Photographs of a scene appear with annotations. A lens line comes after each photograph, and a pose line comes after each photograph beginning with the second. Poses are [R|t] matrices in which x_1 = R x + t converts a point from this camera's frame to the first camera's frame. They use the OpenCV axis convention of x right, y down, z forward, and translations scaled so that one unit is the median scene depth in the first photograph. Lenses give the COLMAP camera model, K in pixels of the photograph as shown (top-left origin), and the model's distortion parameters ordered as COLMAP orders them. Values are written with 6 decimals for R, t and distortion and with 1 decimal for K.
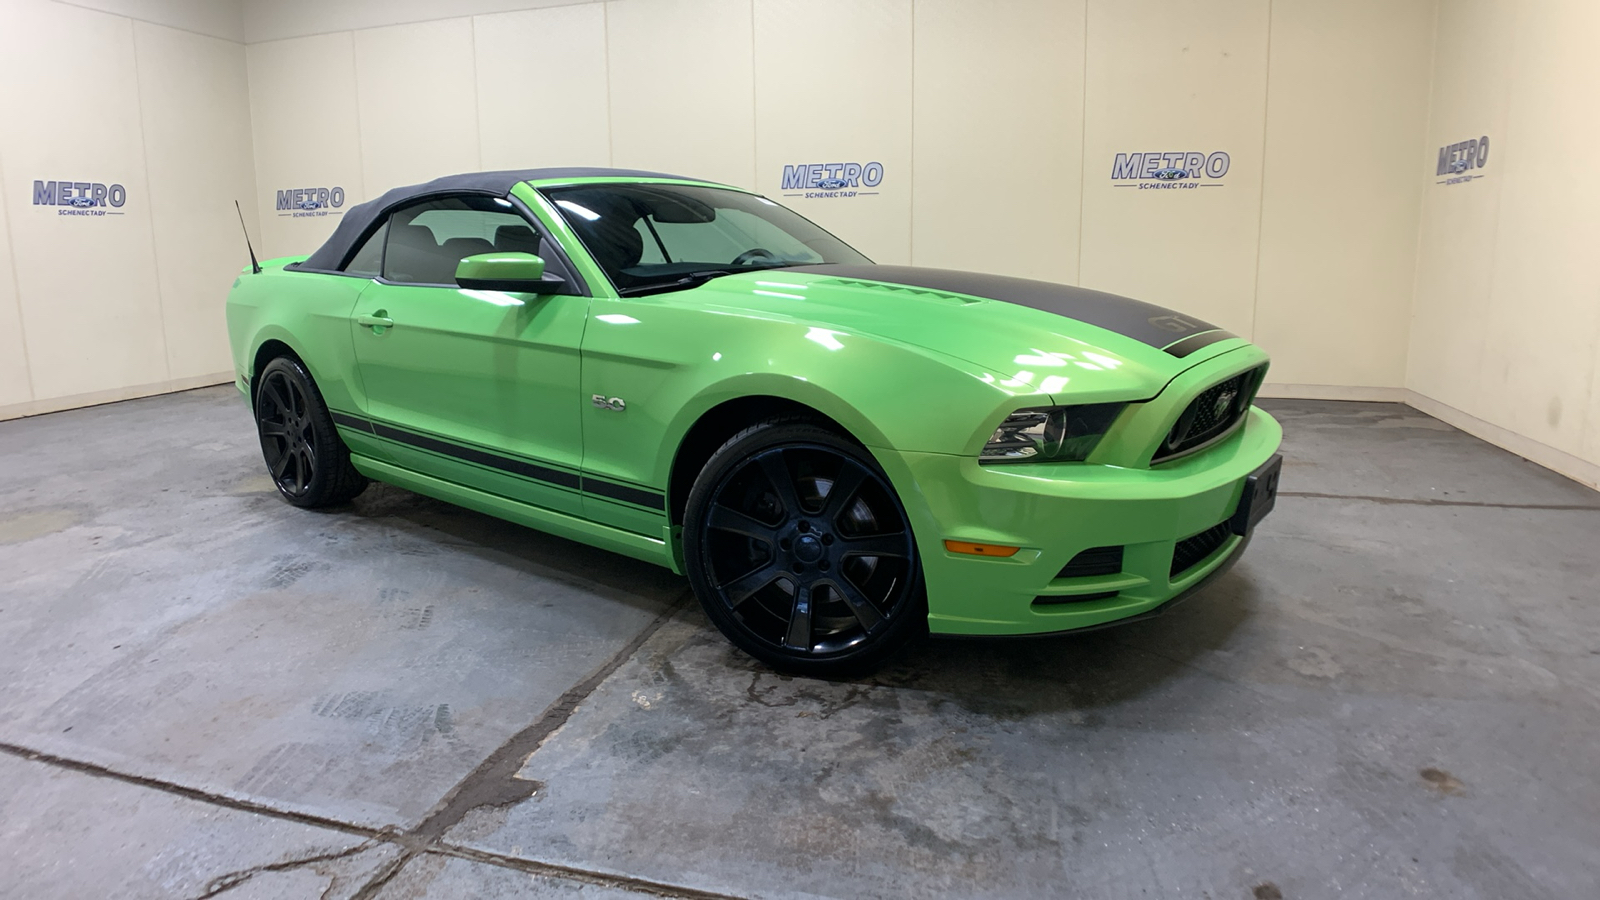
lens RADIAL K [[974.9, 0, 787.5], [0, 974.9, 395.7], [0, 0, 1]] dist [-0.109116, 0.023929]
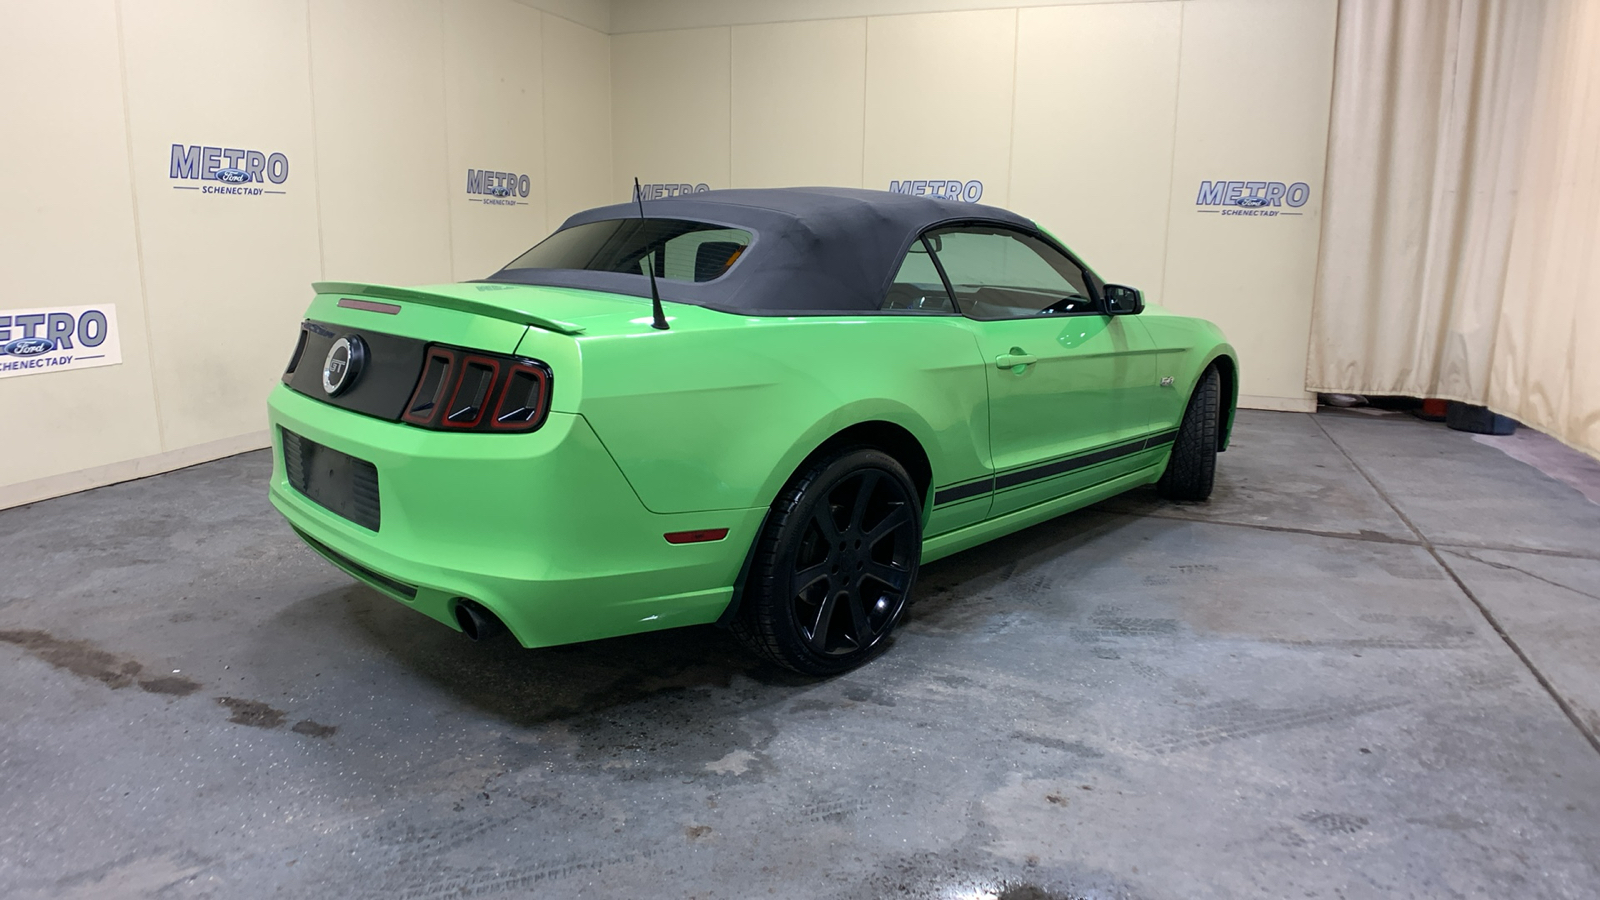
lens RADIAL K [[970.4, 0, 784.7], [0, 970.4, 412.6], [0, 0, 1]] dist [-0.099521, 0.014810]
pose [[0.094069, -0.157224, 0.983073, -1.752417], [0.132256, 0.980673, 0.144185, -0.244475], [-0.986742, 0.116454, 0.113045, 1.447619]]
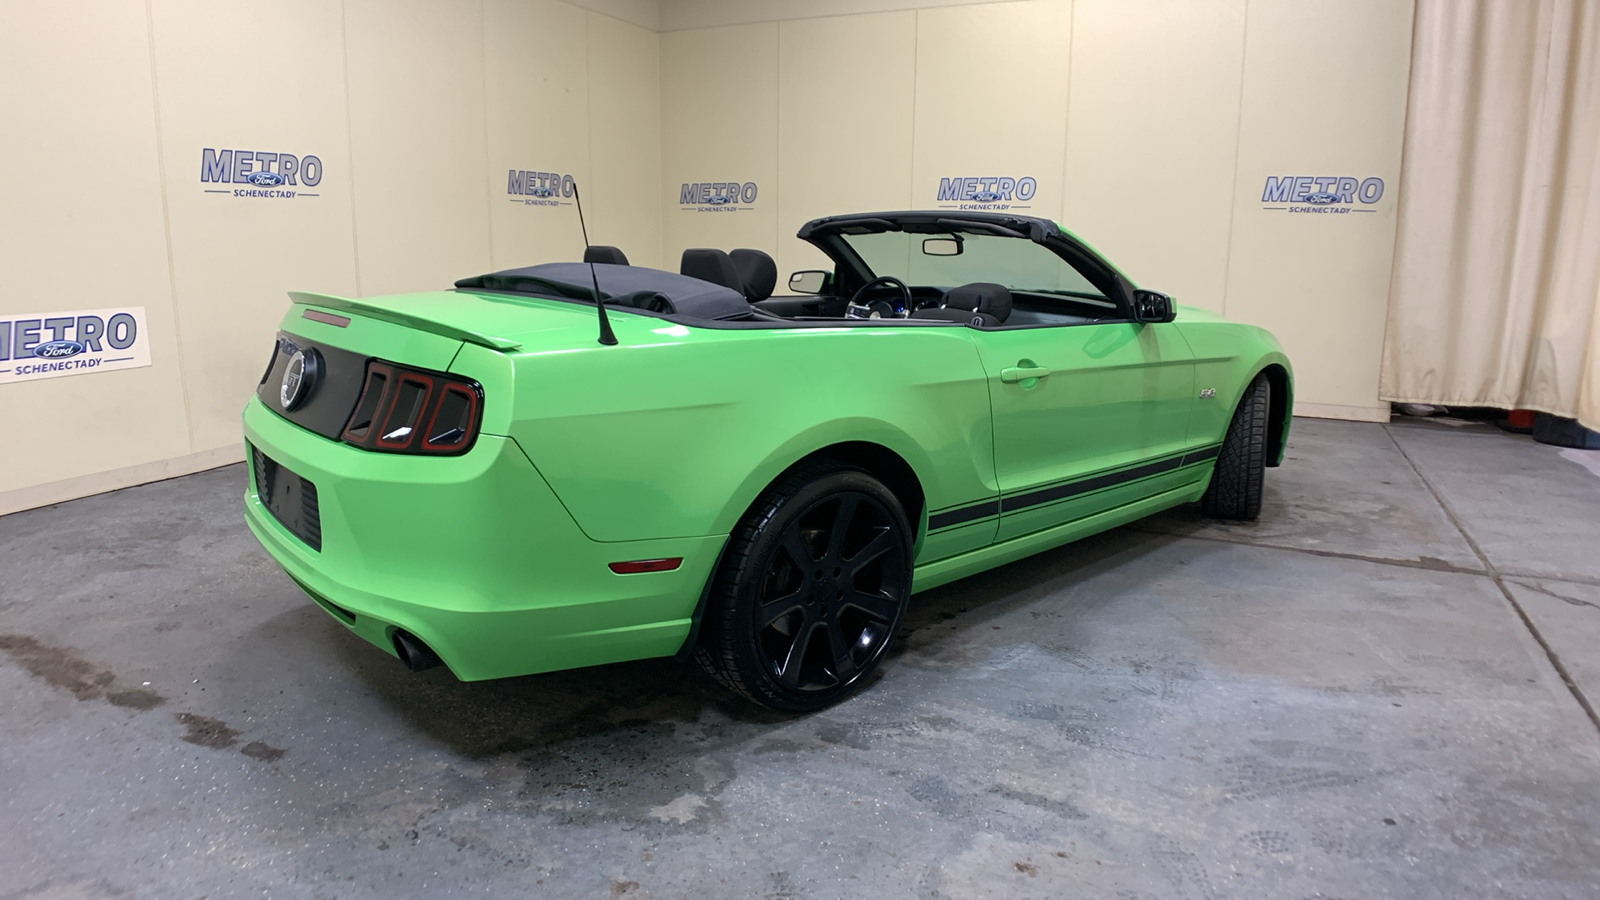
lens RADIAL K [[975.6, 0, 785.3], [0, 975.6, 405.2], [0, 0, 1]] dist [-0.107825, 0.022378]
pose [[0.172182, -0.151827, 0.973294, -1.677949], [0.133856, 0.982492, 0.129582, -0.243391], [-0.975928, 0.107970, 0.189490, 1.355694]]
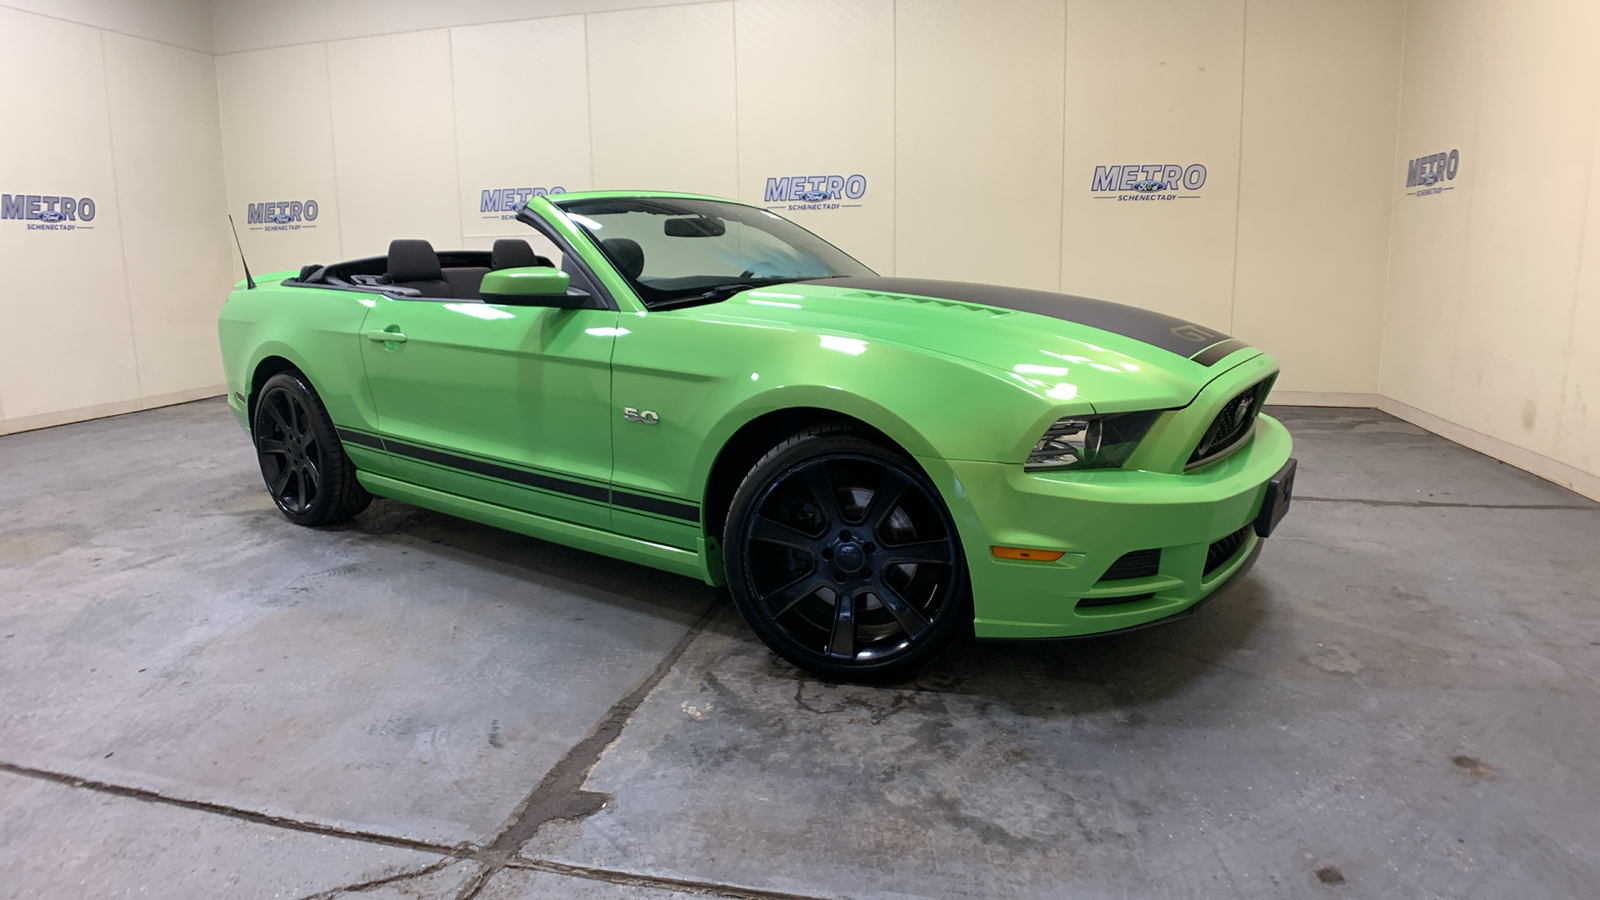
lens RADIAL K [[975.6, 0, 785.3], [0, 975.6, 405.2], [0, 0, 1]] dist [-0.107825, 0.022378]
pose [[0.999100, -0.009963, 0.041235, -0.078570], [0.010042, 0.999948, -0.001708, -0.000967], [-0.041216, 0.002120, 0.999148, -0.012489]]
